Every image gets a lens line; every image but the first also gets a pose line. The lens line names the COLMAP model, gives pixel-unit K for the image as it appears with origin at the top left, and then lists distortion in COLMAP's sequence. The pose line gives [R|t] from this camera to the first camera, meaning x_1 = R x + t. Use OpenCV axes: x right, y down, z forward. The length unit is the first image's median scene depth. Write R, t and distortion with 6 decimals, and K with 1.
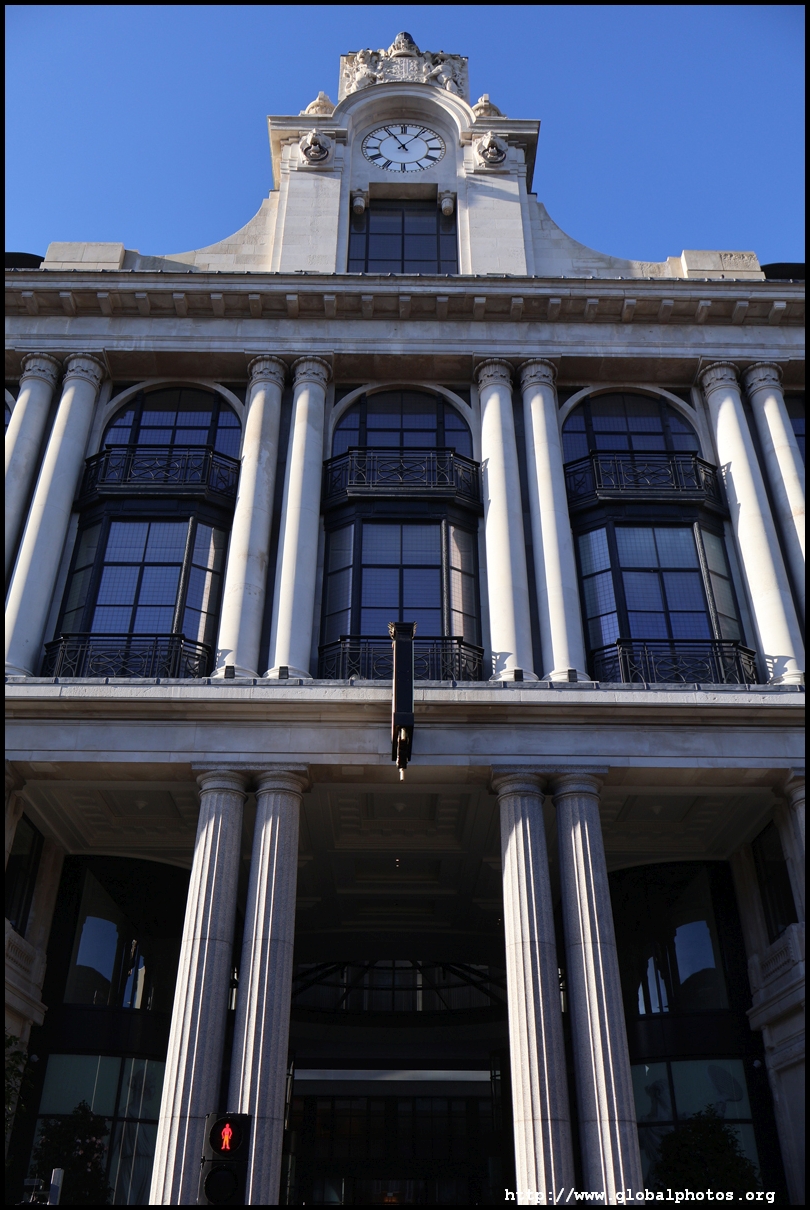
lens RADIAL K [[1033.9, 0, 365.5], [0, 1033.9, 590.2], [0, 0, 1]] dist [0.012760, -0.031724]
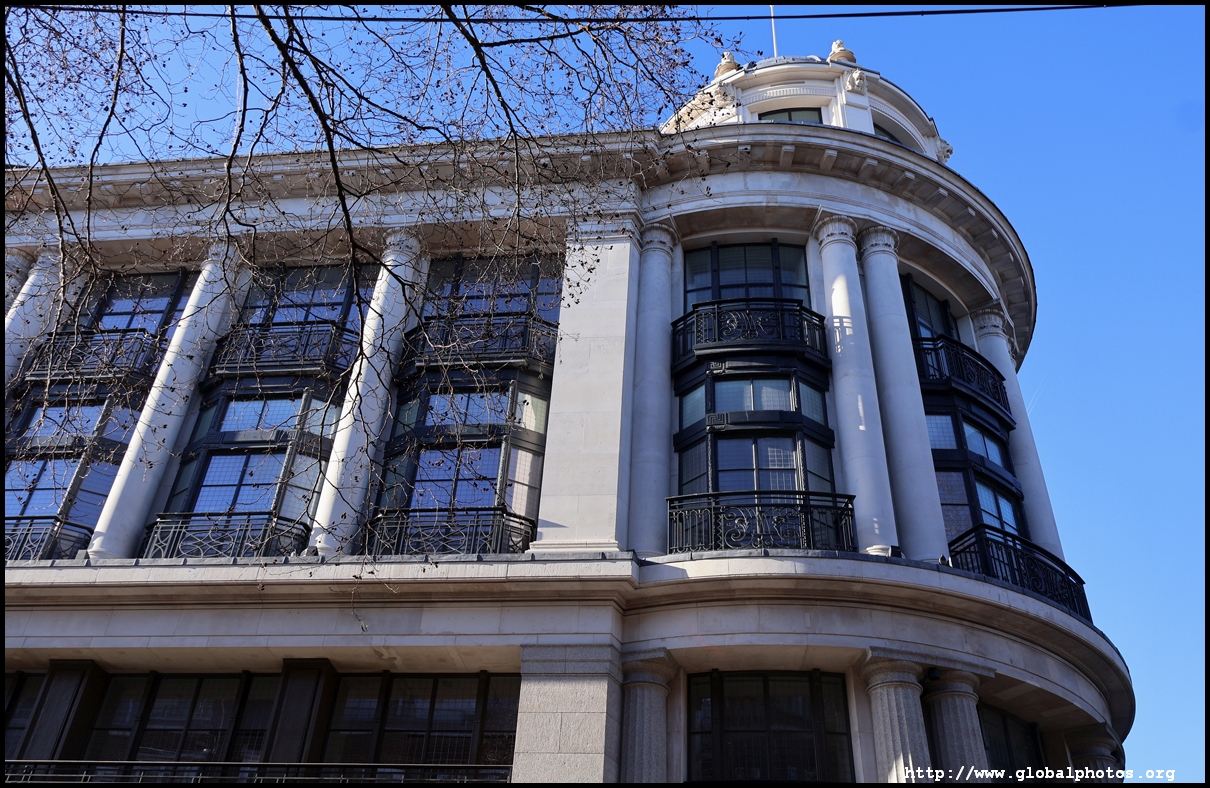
lens RADIAL K [[1090.3, 0, 631.5], [0, 1090.3, 349.5], [0, 0, 1]] dist [0.066852, -0.018635]
pose [[0.987760, -0.046902, -0.148761, 0.302510], [0.032184, 0.994482, -0.099847, 0.003420], [0.152623, 0.093837, 0.983820, 0.001051]]
